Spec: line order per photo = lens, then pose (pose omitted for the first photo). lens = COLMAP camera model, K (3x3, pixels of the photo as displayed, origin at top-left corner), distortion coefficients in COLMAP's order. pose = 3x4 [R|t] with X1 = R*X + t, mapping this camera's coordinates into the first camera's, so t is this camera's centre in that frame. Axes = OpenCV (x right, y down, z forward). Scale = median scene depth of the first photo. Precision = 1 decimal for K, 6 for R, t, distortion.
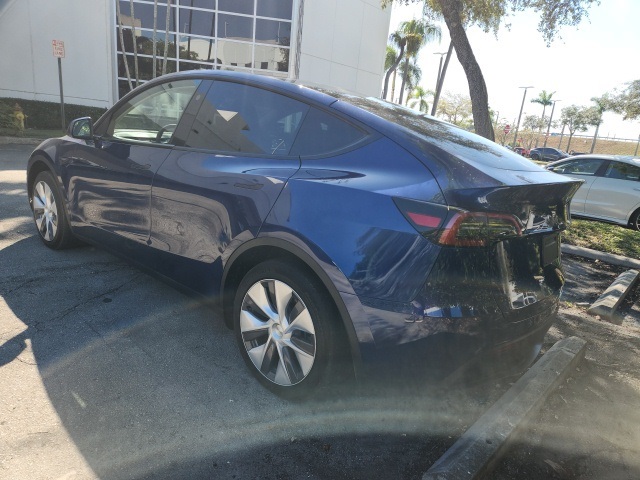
lens RADIAL K [[393.4, 0, 320.3], [0, 393.4, 210.3], [0, 0, 1]] dist [0.074141, -0.069040]
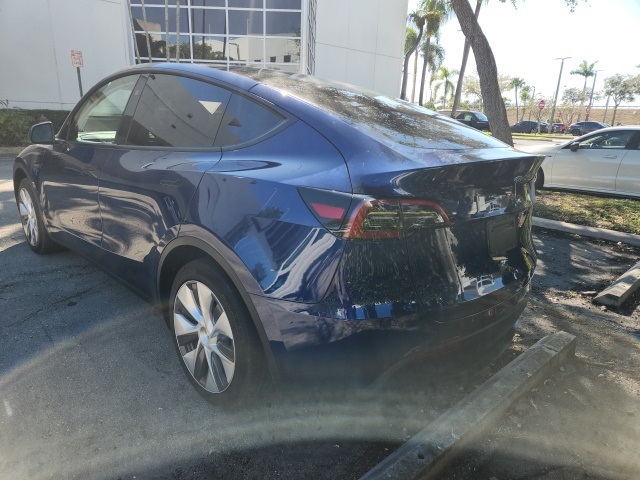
lens RADIAL K [[393.4, 0, 320.3], [0, 393.4, 210.3], [0, 0, 1]] dist [0.074141, -0.069040]
pose [[0.994087, -0.047657, -0.097571, 0.150936], [0.049647, 0.998603, 0.018073, 0.002986], [0.096573, -0.022810, 0.995064, 0.051983]]
